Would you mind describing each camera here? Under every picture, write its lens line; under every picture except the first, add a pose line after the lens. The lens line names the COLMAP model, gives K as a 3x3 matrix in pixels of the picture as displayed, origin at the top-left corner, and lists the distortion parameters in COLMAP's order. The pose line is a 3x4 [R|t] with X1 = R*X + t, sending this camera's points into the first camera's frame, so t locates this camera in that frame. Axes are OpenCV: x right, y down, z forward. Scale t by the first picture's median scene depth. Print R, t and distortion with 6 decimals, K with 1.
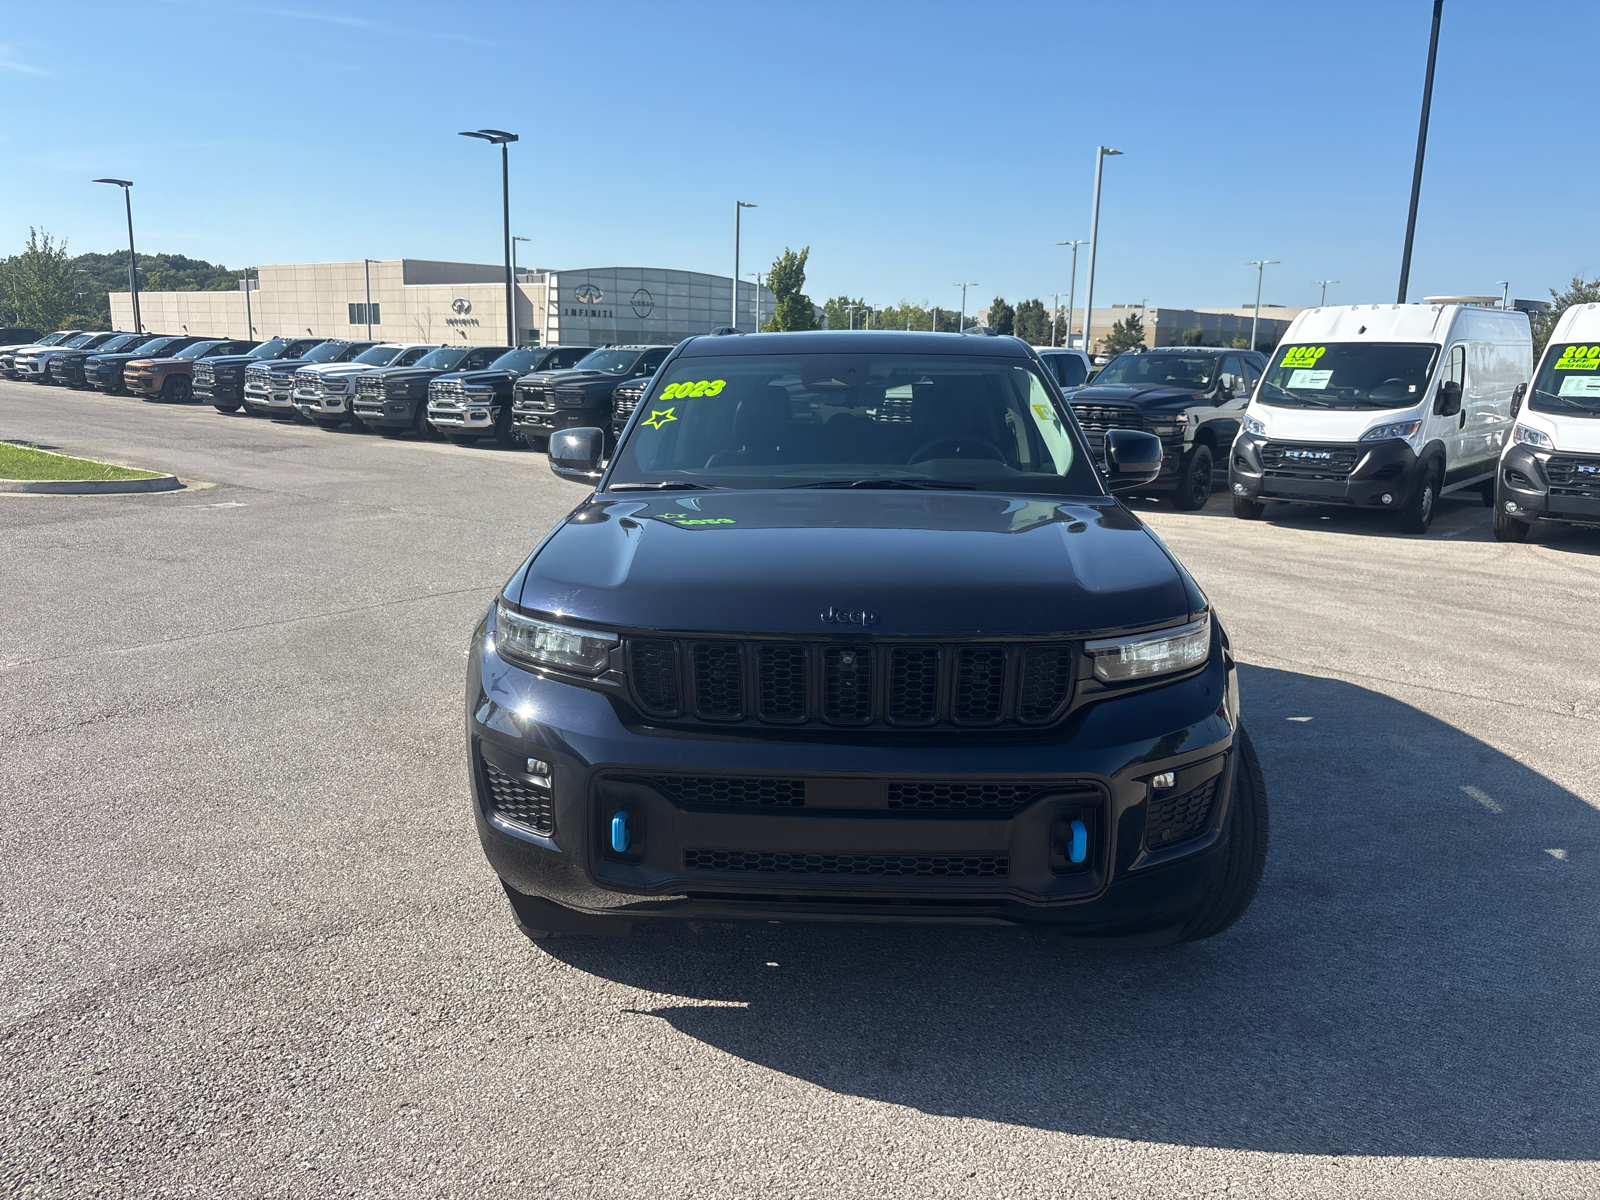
lens RADIAL K [[1249.3, 0, 780.7], [0, 1249.3, 601.8], [0, 0, 1]] dist [0.006249, 0.002711]
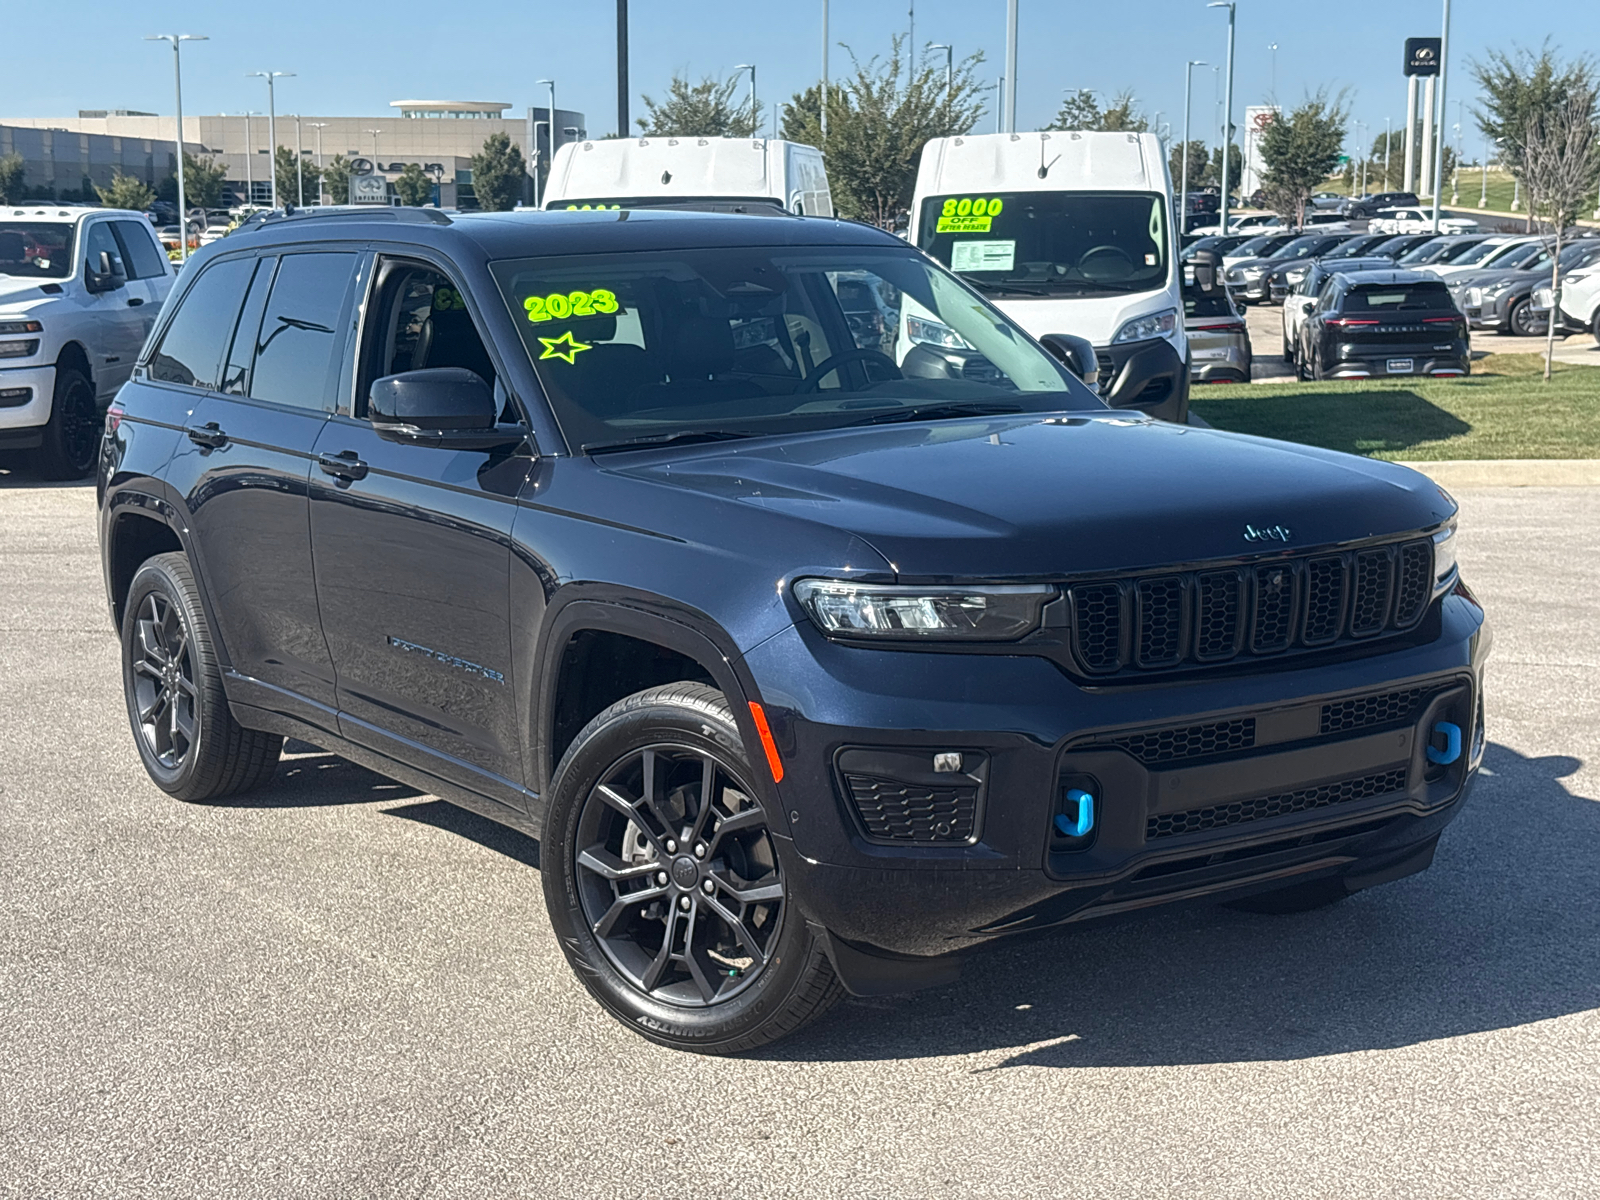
lens RADIAL K [[2494.5, 0, 800.0], [0, 2494.5, 600.0], [0, 0, 1]] dist [0.124577, -0.513159]
pose [[0.807908, -0.107748, 0.579375, -0.252594], [0.130902, 0.991394, 0.001837, 0.002152], [-0.574586, 0.074358, 0.815059, -0.060526]]
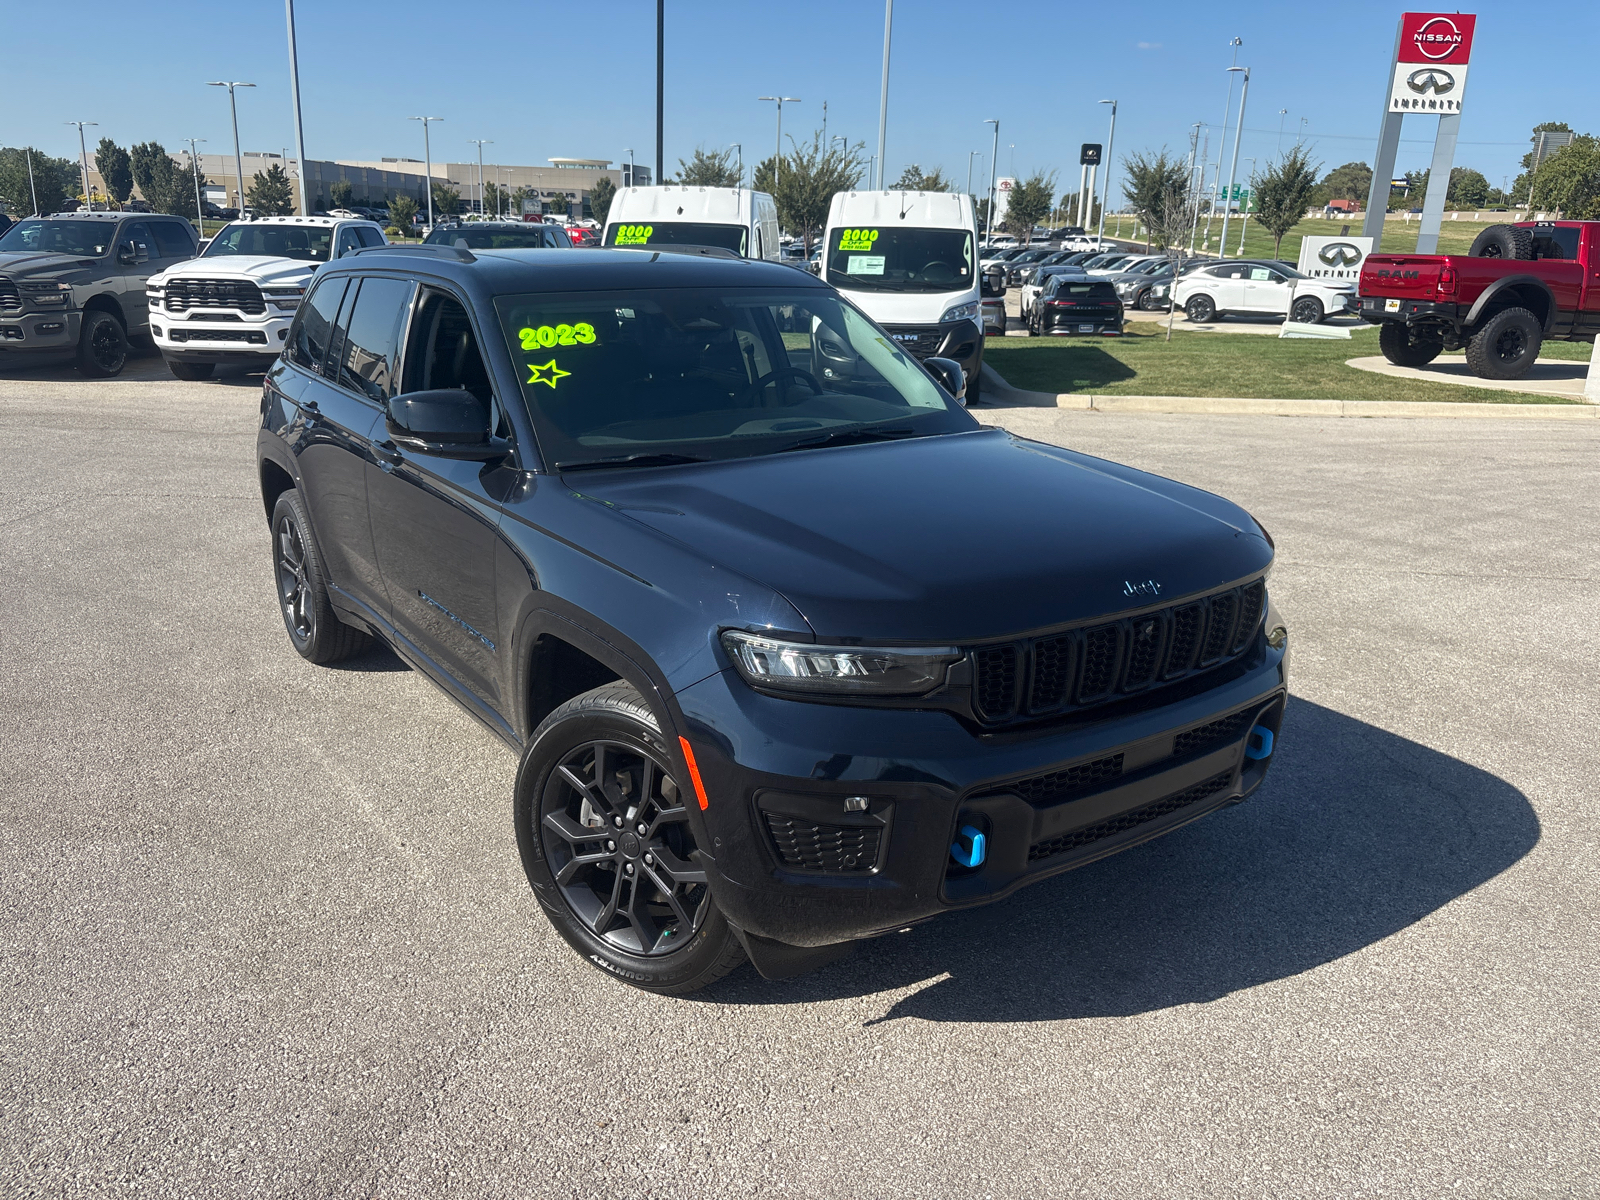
lens RADIAL K [[1253.1, 0, 804.9], [0, 1253.1, 619.5], [0, 0, 1]] dist [-0.006620, 0.002590]
pose [[0.789473, -0.176022, 0.588004, -0.152846], [0.103189, 0.982424, 0.155549, -0.030172], [-0.605049, -0.062126, 0.793761, 0.064694]]
